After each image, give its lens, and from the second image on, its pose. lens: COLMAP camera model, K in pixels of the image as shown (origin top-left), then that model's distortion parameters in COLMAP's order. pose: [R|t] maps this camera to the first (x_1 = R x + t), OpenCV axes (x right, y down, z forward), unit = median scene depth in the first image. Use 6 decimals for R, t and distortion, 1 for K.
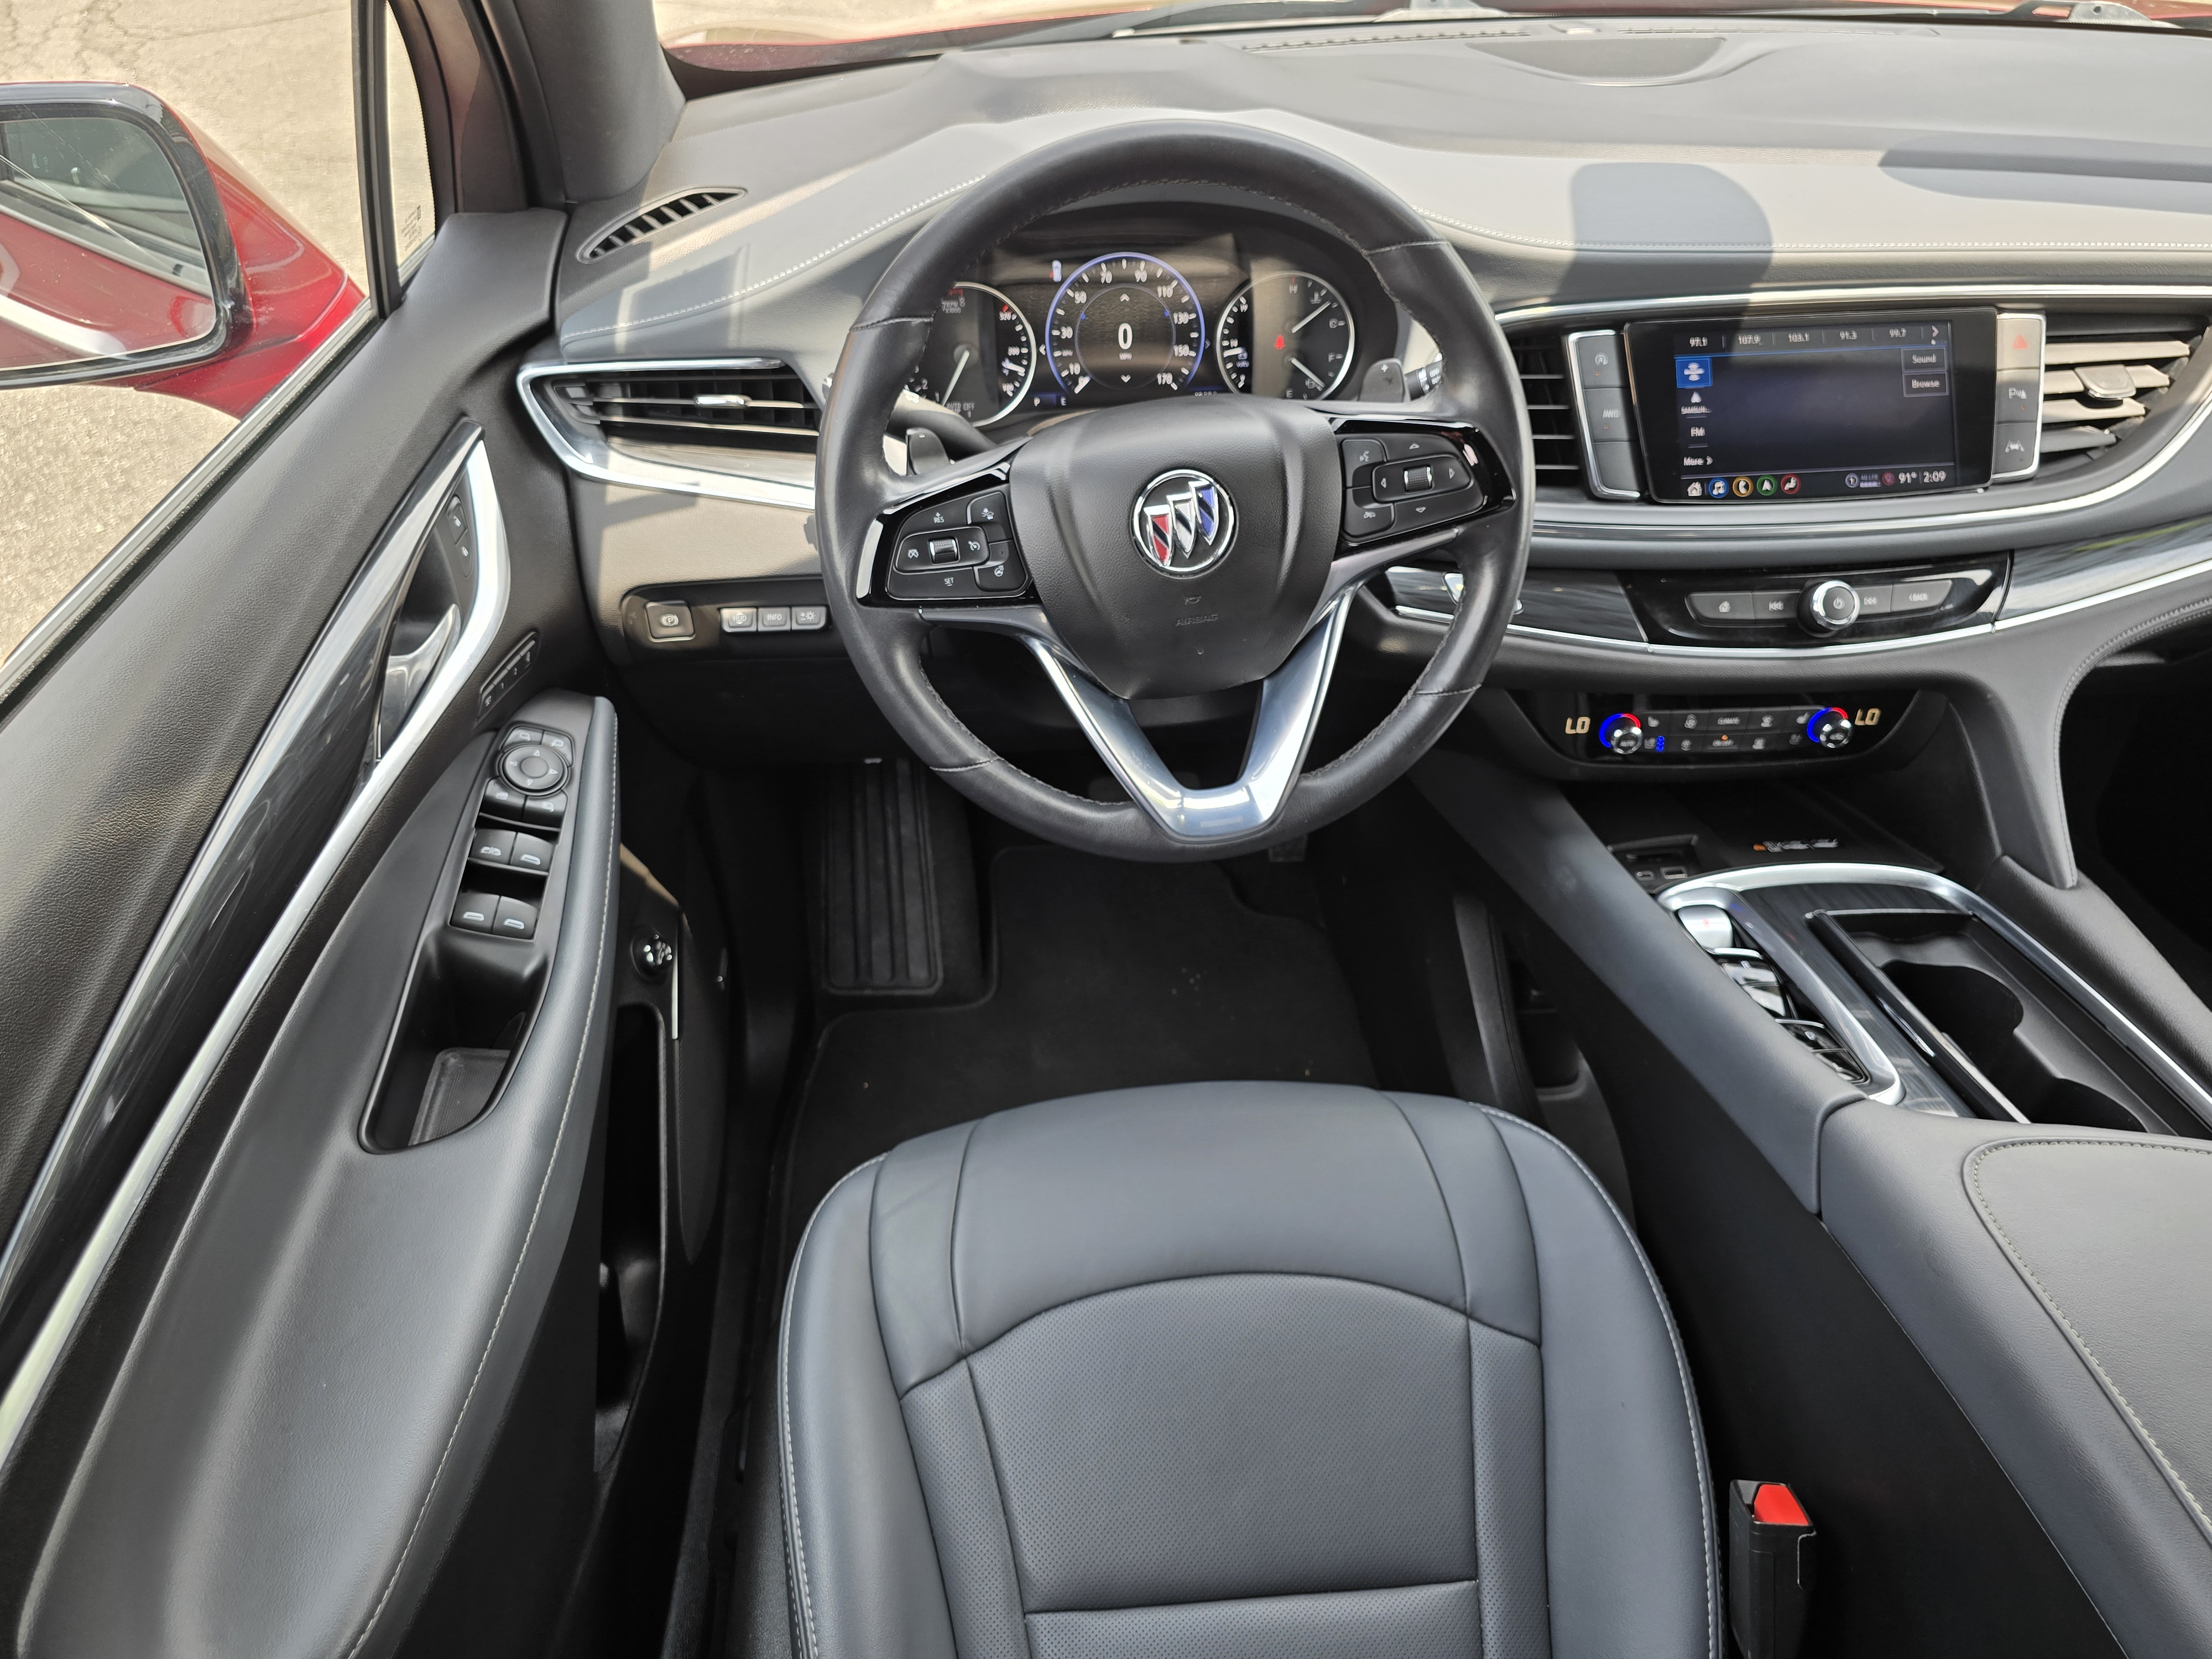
lens RADIAL K [[1517.6, 0, 1106.0], [0, 1517.6, 829.5], [0, 0, 1]] dist [0.038587, -0.033562]
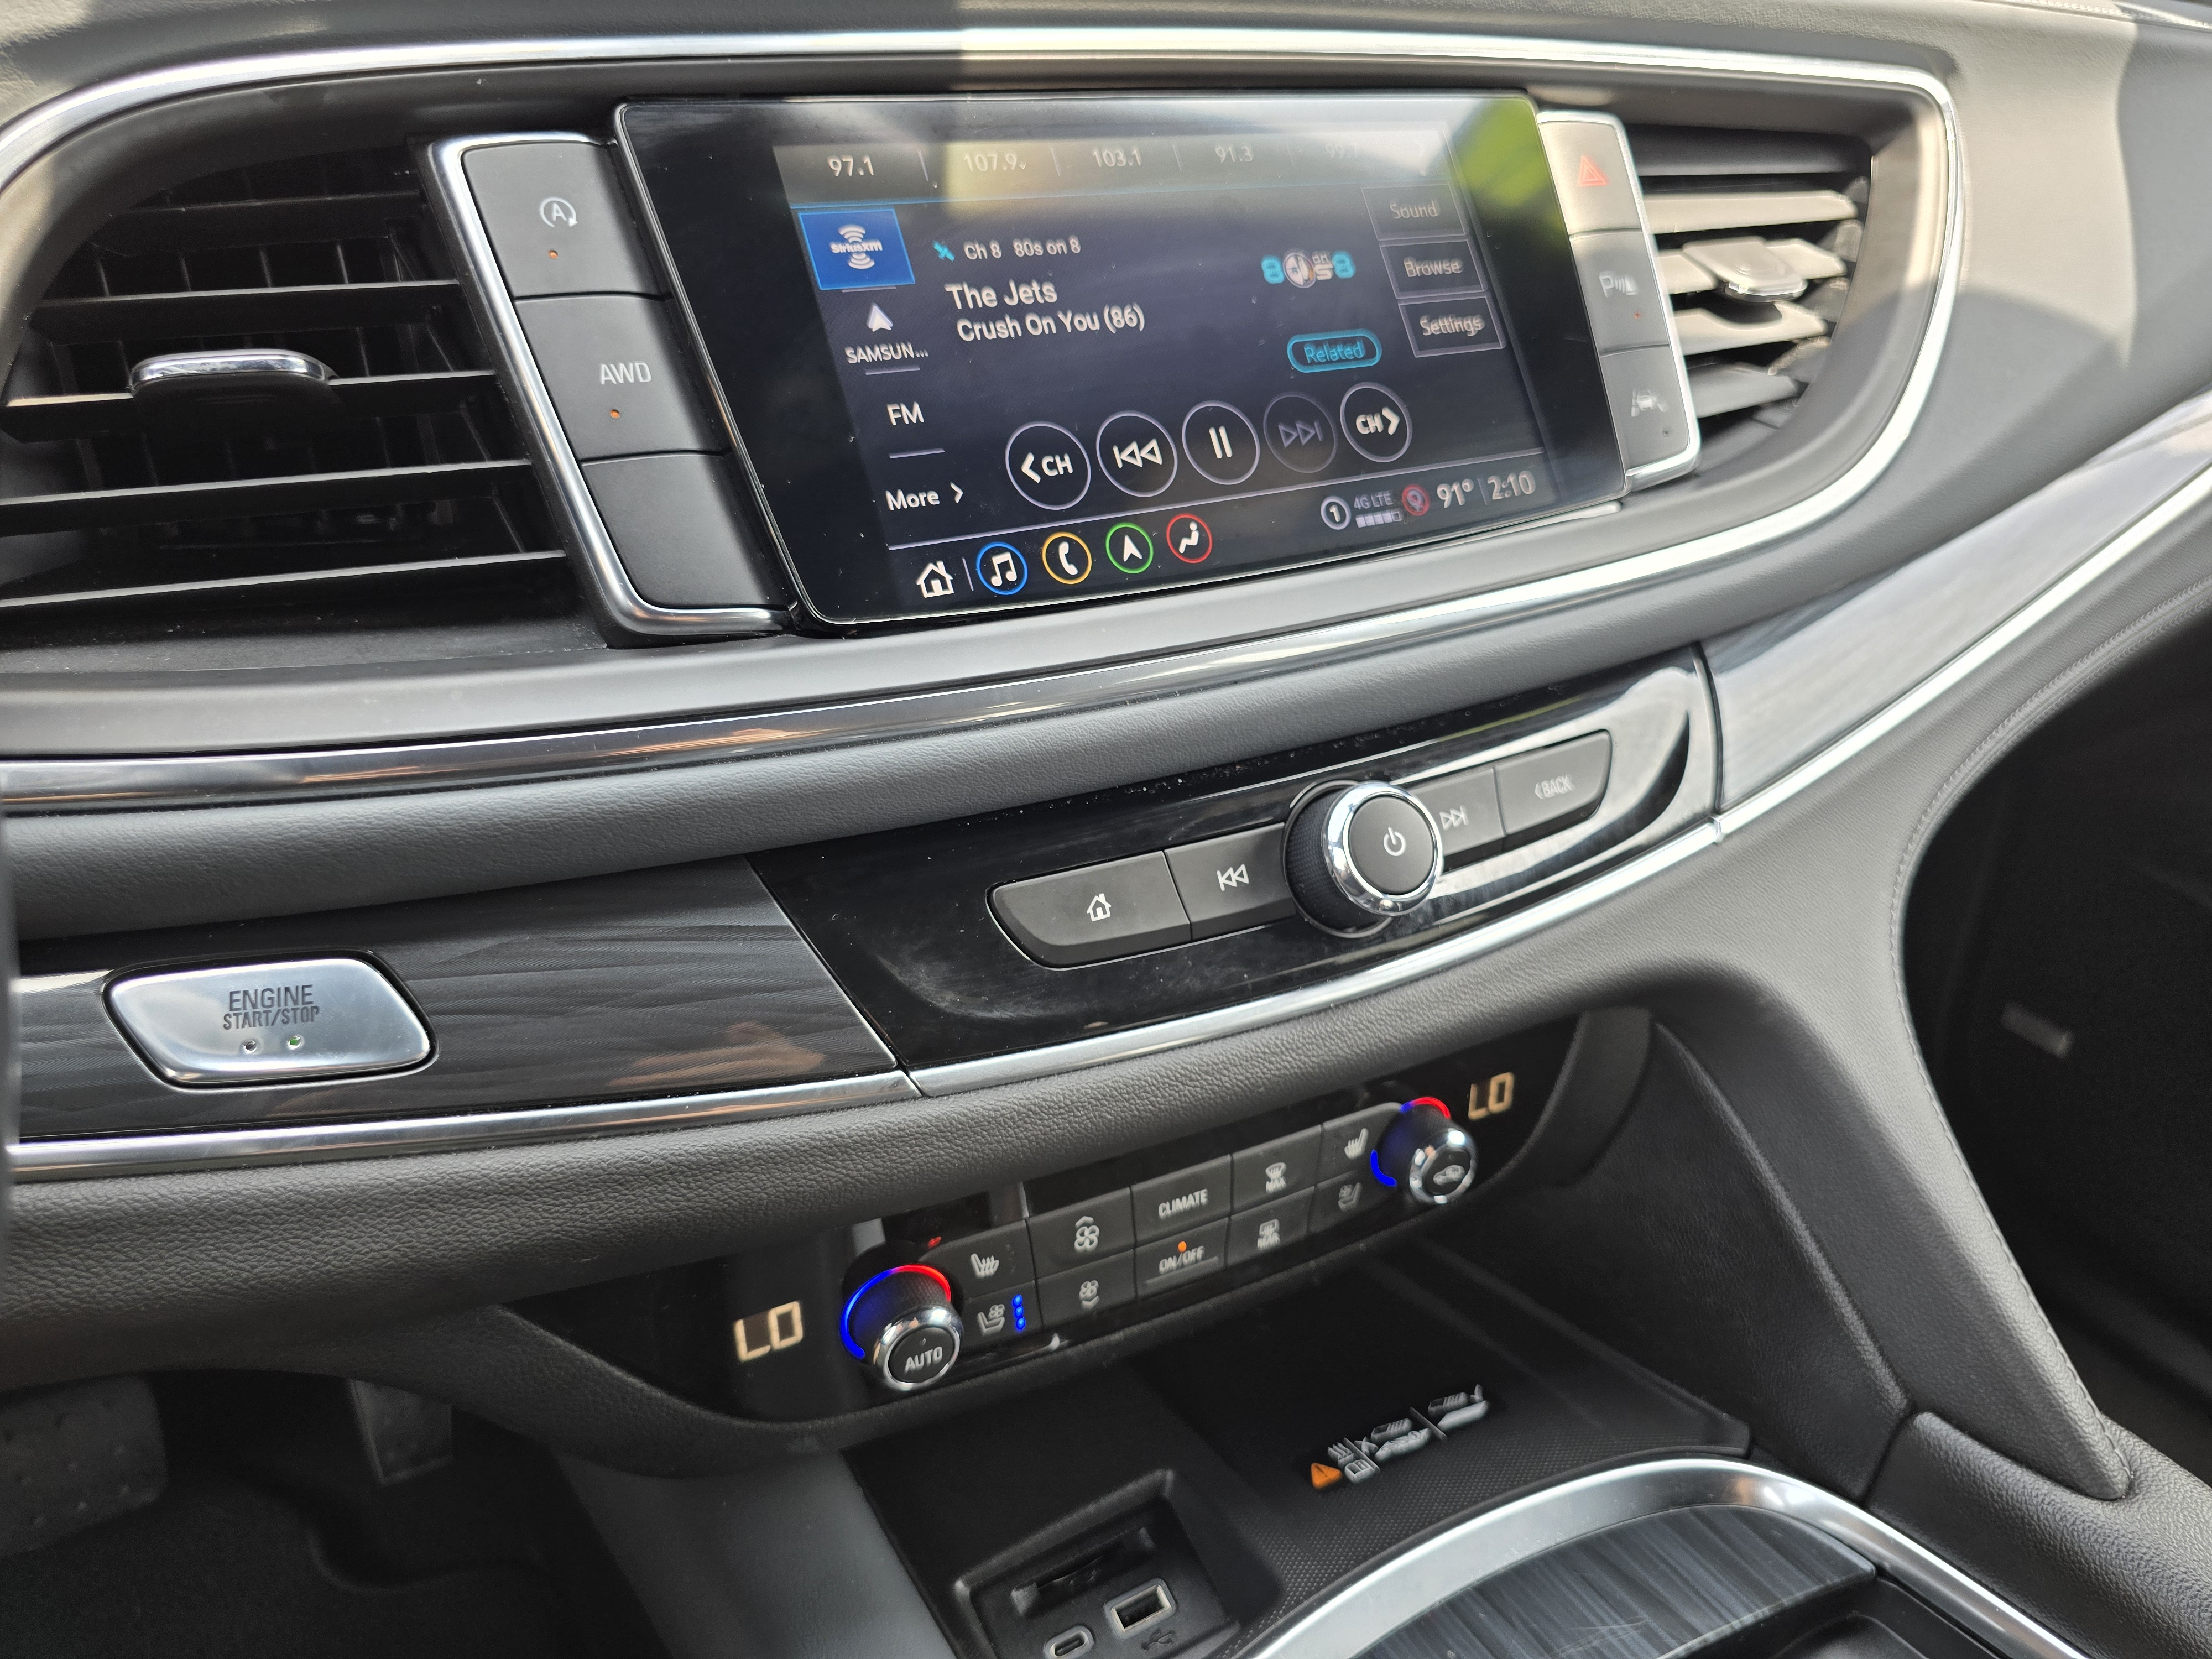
lens RADIAL K [[1565.4, 0, 1106.0], [0, 1565.4, 829.5], [0, 0, 1]] dist [0.054782, -0.042189]
pose [[0.914046, -0.170129, 0.368206, 0.282674], [0.224527, 0.968240, -0.110000, -0.124080], [-0.337798, 0.183217, 0.923214, 0.678673]]
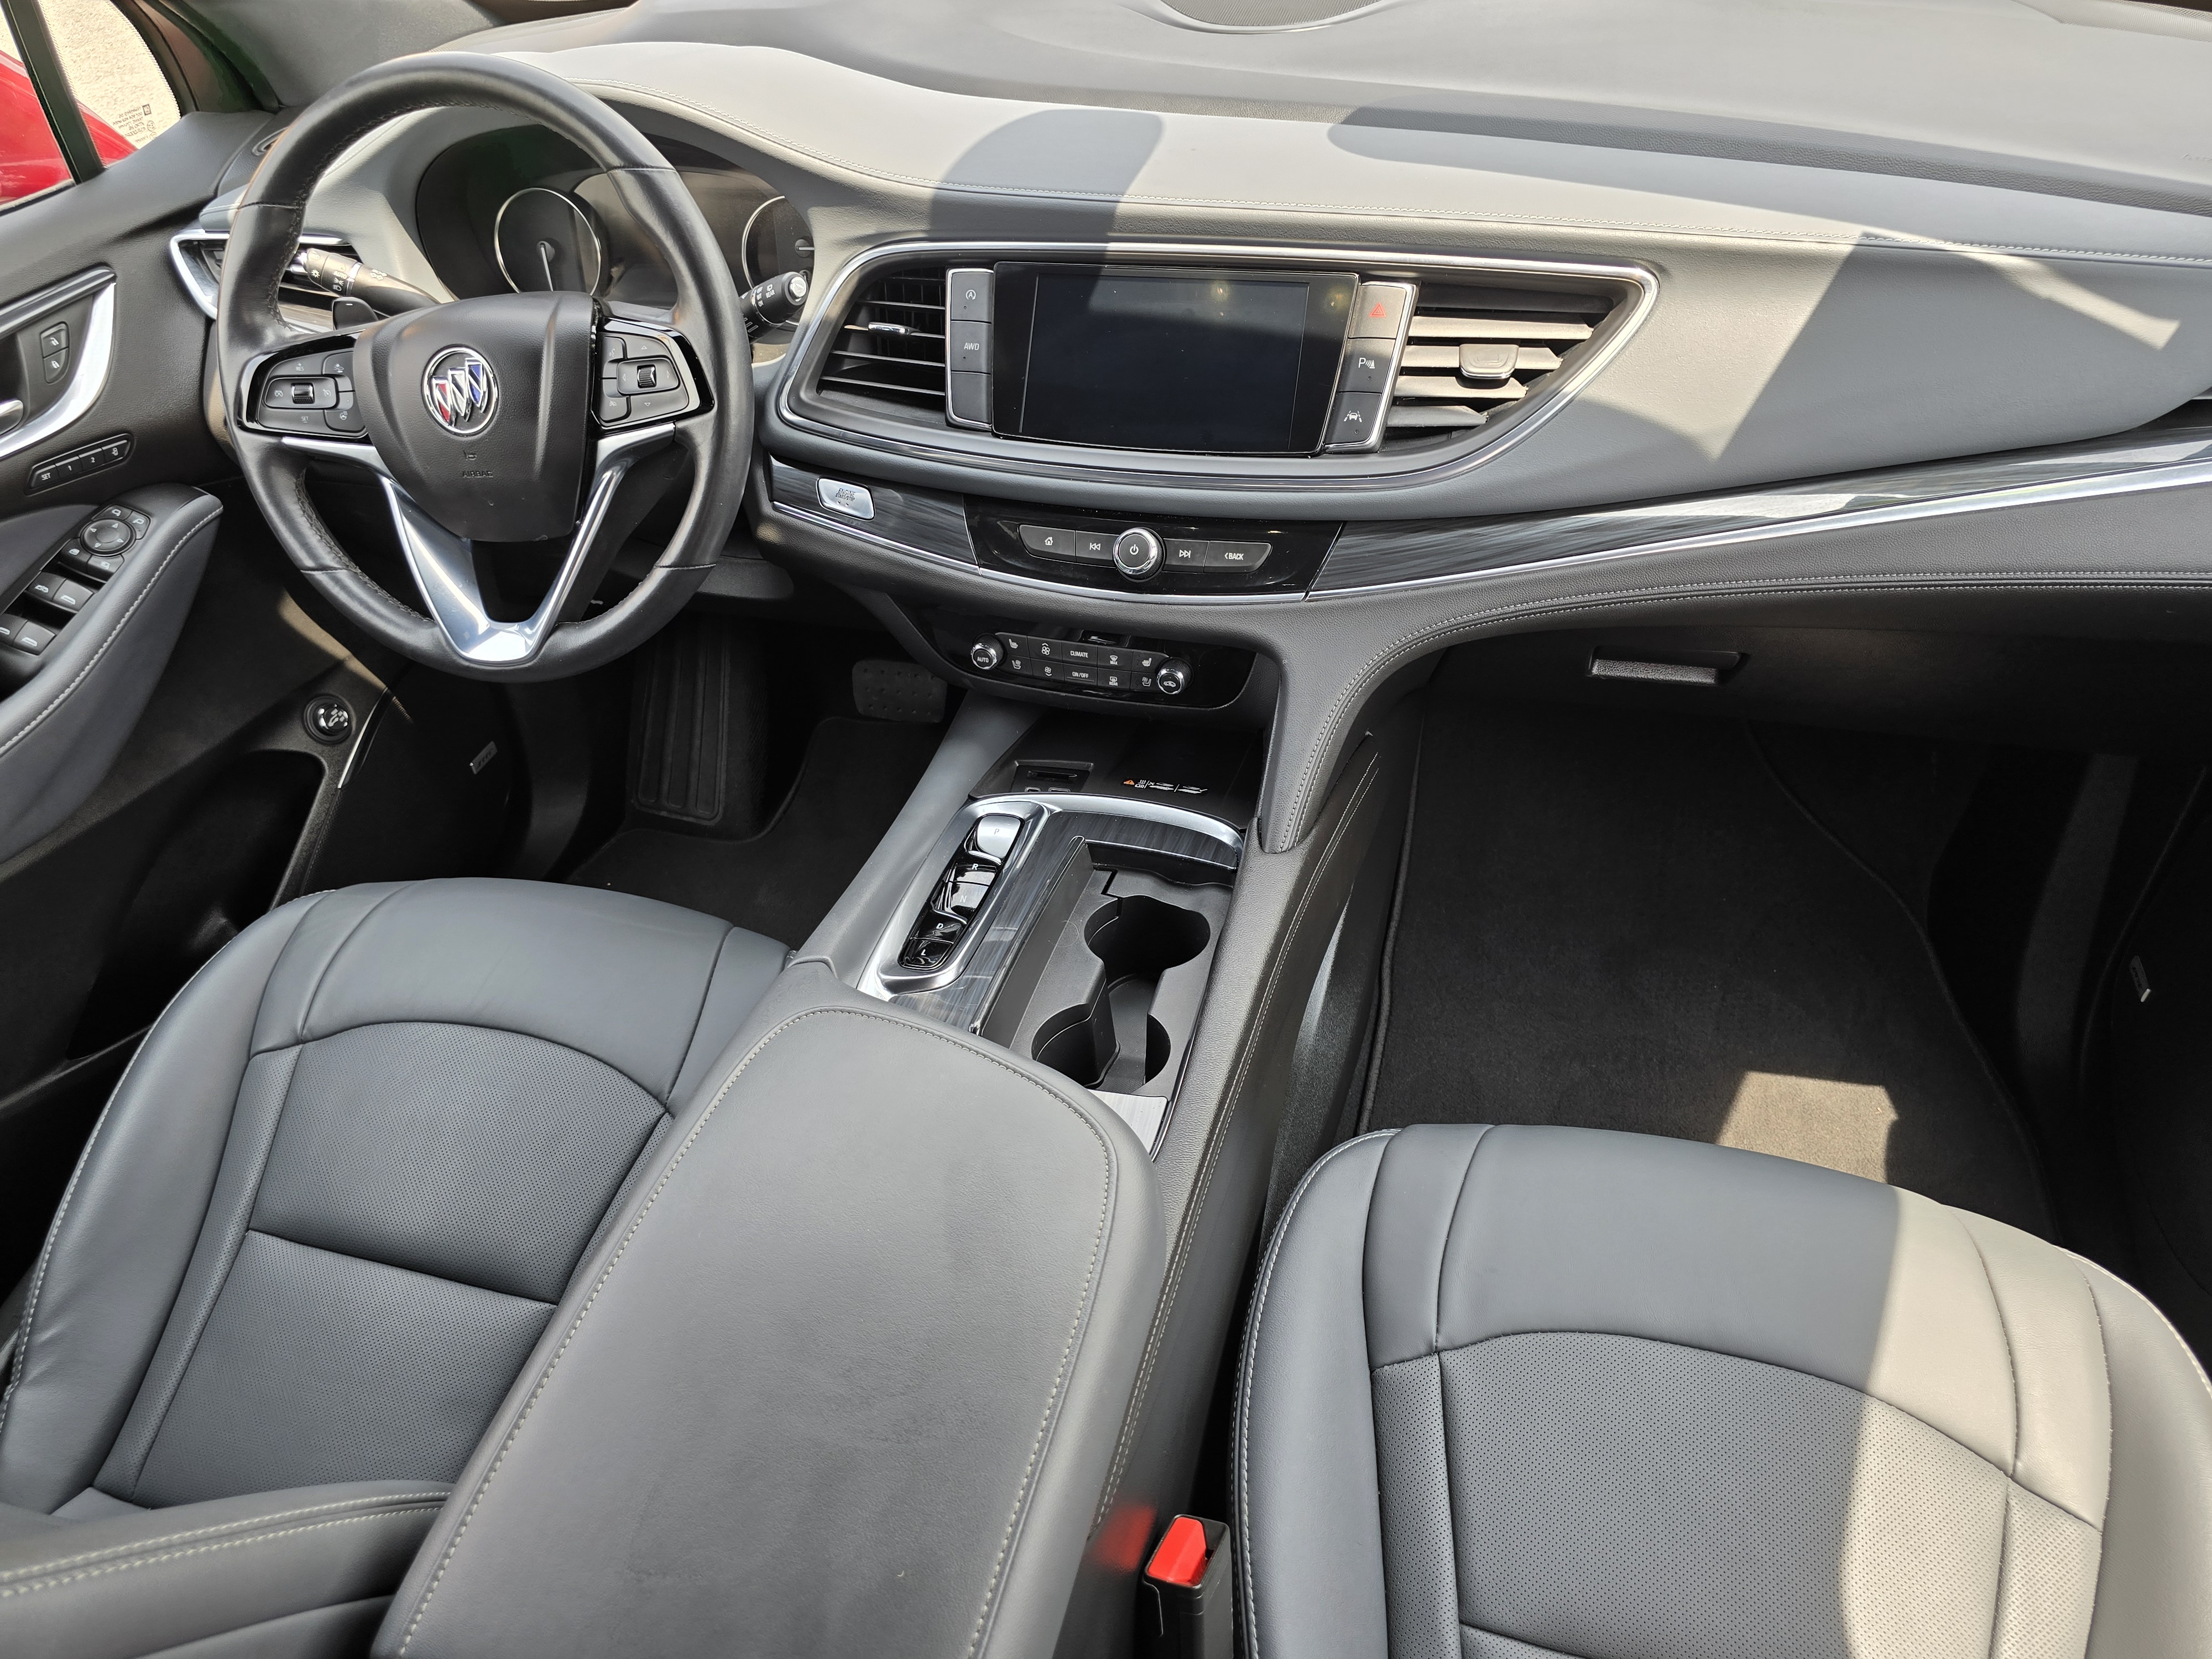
lens RADIAL K [[1565.4, 0, 1106.0], [0, 1565.4, 829.5], [0, 0, 1]] dist [0.054782, -0.042189]
pose [[0.926309, 0.185265, -0.328068, 0.836141], [-0.172972, 0.982676, 0.066542, -0.028072], [0.334713, -0.004892, 0.942308, -0.014583]]
